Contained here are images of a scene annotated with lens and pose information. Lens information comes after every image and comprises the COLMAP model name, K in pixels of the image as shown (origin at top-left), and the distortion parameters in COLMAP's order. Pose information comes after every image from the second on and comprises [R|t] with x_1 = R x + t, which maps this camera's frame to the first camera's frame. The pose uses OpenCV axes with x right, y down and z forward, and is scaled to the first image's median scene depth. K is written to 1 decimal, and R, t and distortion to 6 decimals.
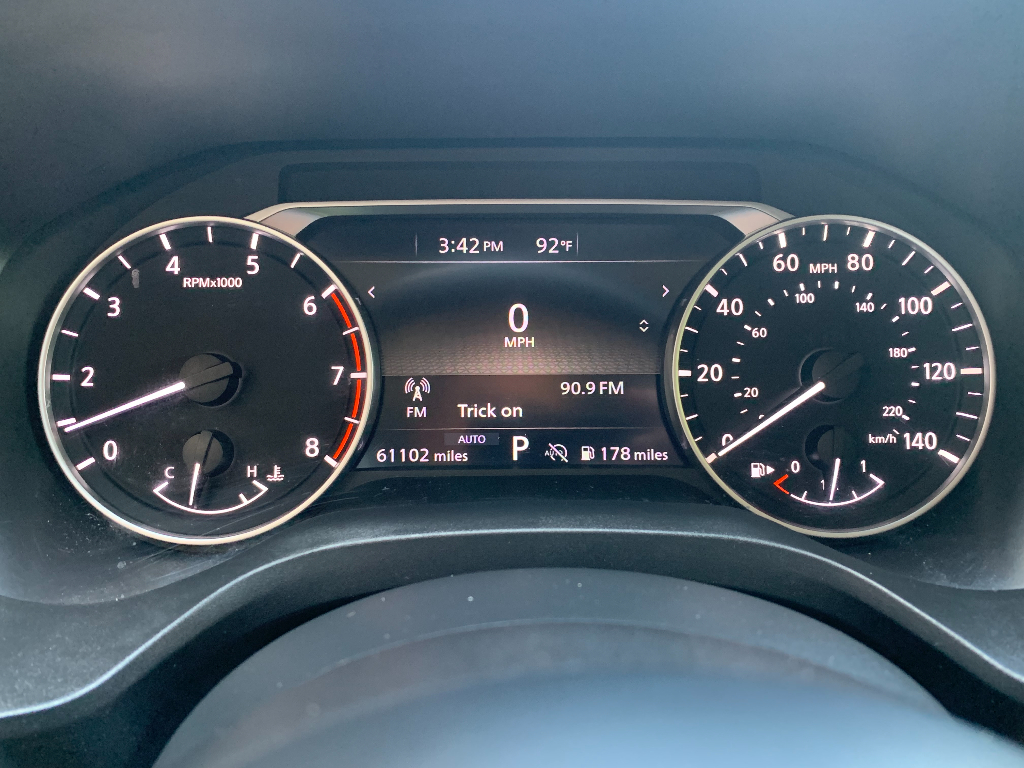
lens RADIAL K [[945.8, 0, 490.2], [0, 945.8, 414.7], [0, 0, 1]] dist [0.031393, 0.000000]
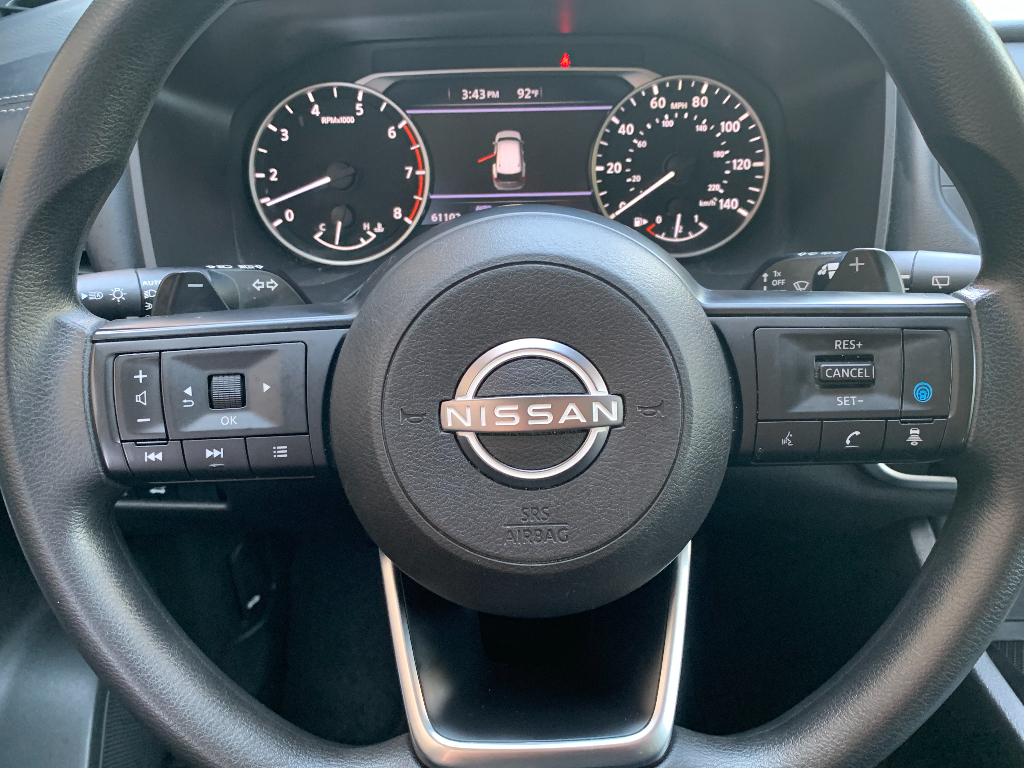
lens RADIAL K [[945.8, 0, 504.9], [0, 945.8, 386.8], [0, 0, 1]] dist [0.031393, 0.000000]
pose [[0.999888, -0.010550, -0.010623, 0.038532], [0.012841, 0.969150, 0.246135, -0.086786], [0.007698, -0.246244, 0.969177, -0.860380]]
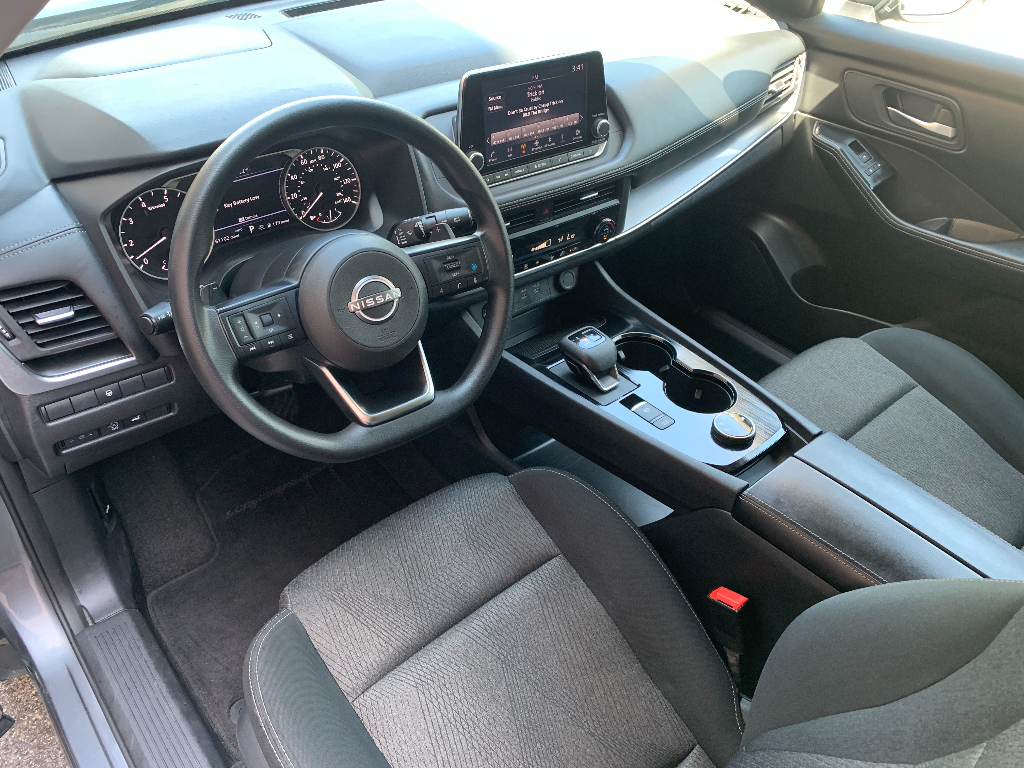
lens RADIAL K [[786.4, 0, 509.2], [0, 786.4, 385.9], [0, 0, 1]] dist [0.011656, -0.004496]
pose [[0.788919, -0.369300, 0.491145, -0.927450], [0.160149, 0.895209, 0.415877, -0.542374], [-0.593261, -0.249437, 0.765391, -2.141650]]
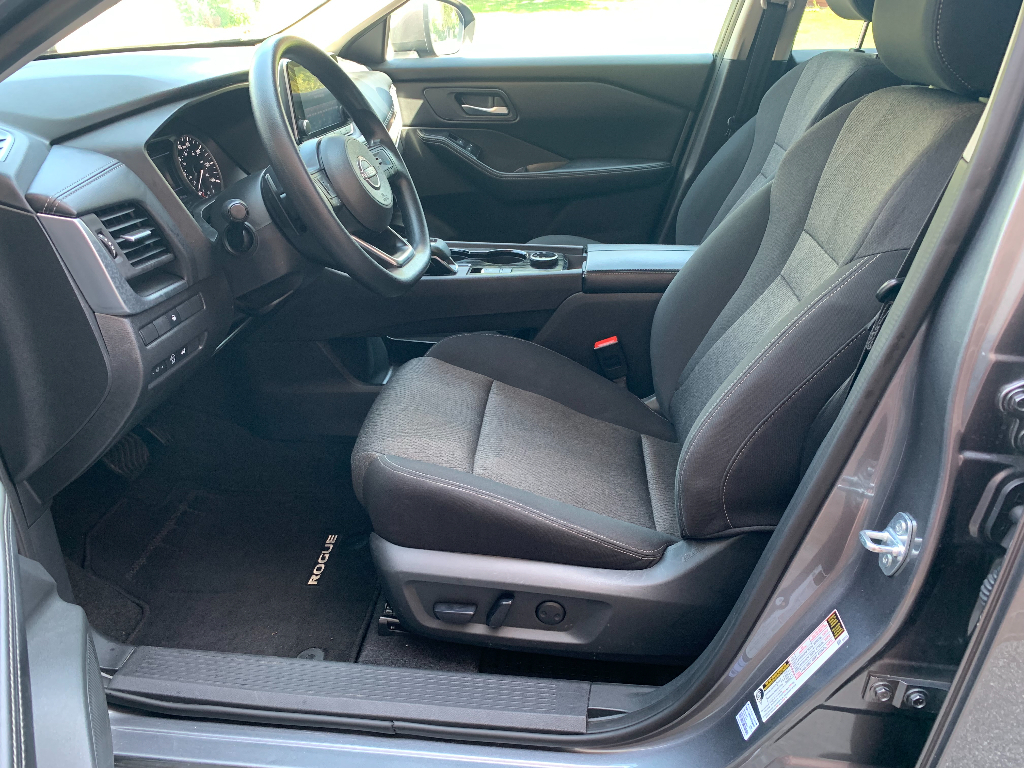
lens RADIAL K [[786.4, 0, 509.2], [0, 786.4, 379.6], [0, 0, 1]] dist [0.011656, -0.004496]
pose [[0.122263, -0.429643, 0.894684, -3.243185], [0.306908, 0.873631, 0.377593, -0.130072], [-0.943853, 0.228420, 0.238674, -1.061210]]
